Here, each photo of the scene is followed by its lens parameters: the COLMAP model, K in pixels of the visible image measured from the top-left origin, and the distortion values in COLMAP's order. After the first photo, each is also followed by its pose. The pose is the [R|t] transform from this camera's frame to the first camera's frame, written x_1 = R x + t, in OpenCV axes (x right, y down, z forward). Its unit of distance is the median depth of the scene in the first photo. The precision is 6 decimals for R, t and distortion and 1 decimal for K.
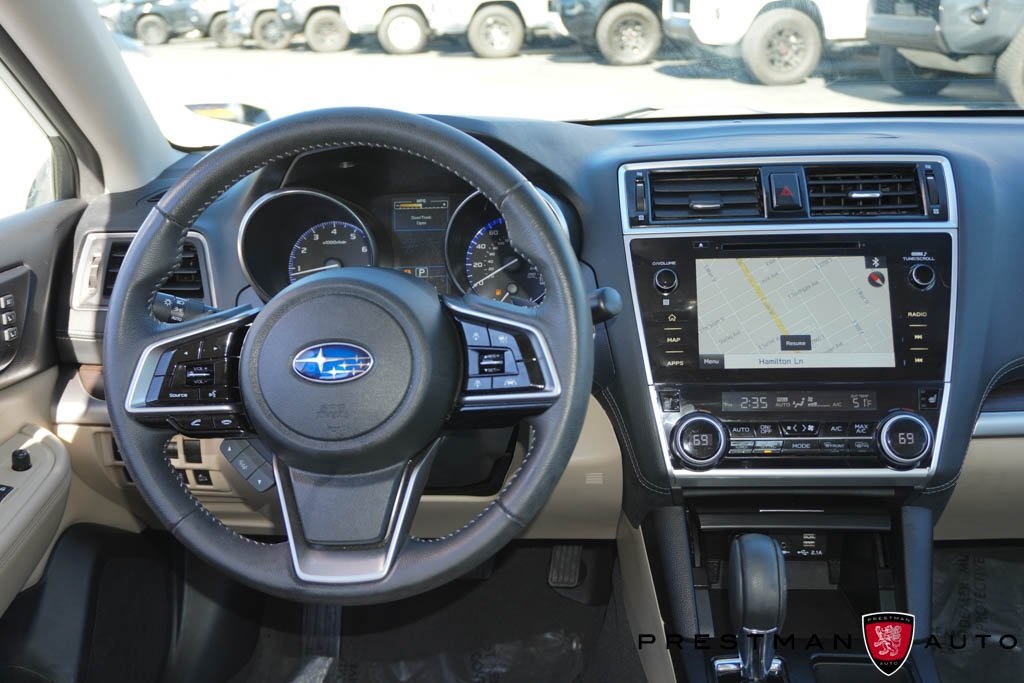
lens RADIAL K [[1124.4, 0, 502.2], [0, 1124.4, 348.6], [0, 0, 1]] dist [0.003772, 0.000000]
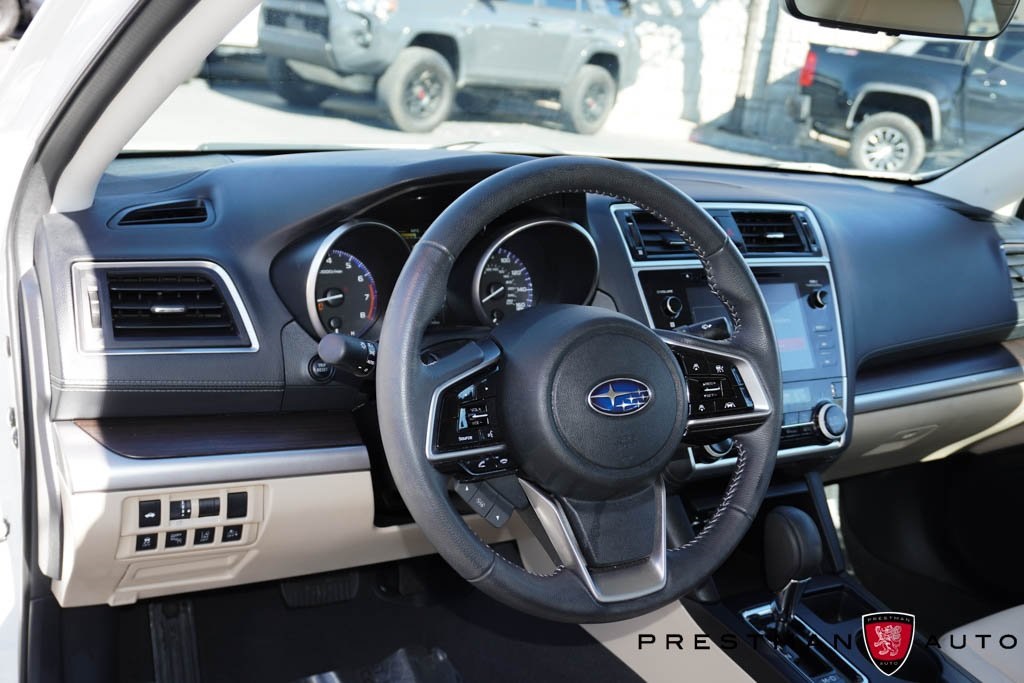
lens RADIAL K [[1124.4, 0, 501.7], [0, 1124.4, 331.0], [0, 0, 1]] dist [0.003772, 0.000000]
pose [[0.800758, -0.039288, 0.597698, -0.716212], [0.043396, 0.999030, 0.007529, -0.051618], [-0.597414, 0.019909, 0.801686, 0.157117]]
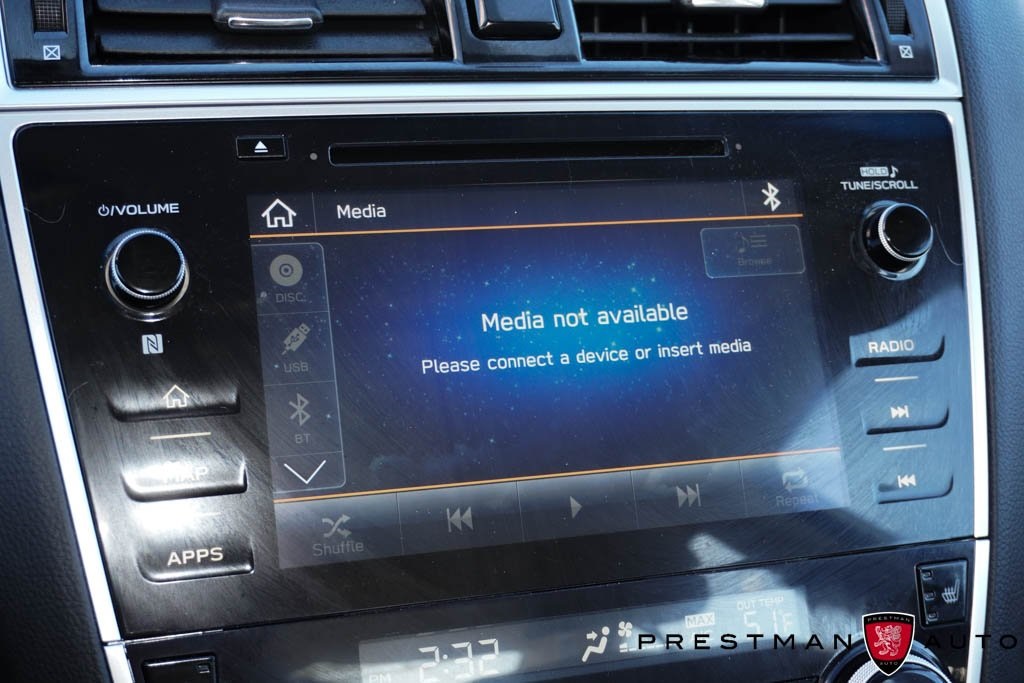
lens RADIAL K [[1420.6, 0, 518.5], [0, 1420.6, 343.9], [0, 0, 1]] dist [0.004995, 0.000000]
pose [[0.923355, -0.054440, 0.380068, 0.093946], [0.034925, 0.997702, 0.058061, -0.059884], [-0.382356, -0.040337, 0.923134, 0.628120]]
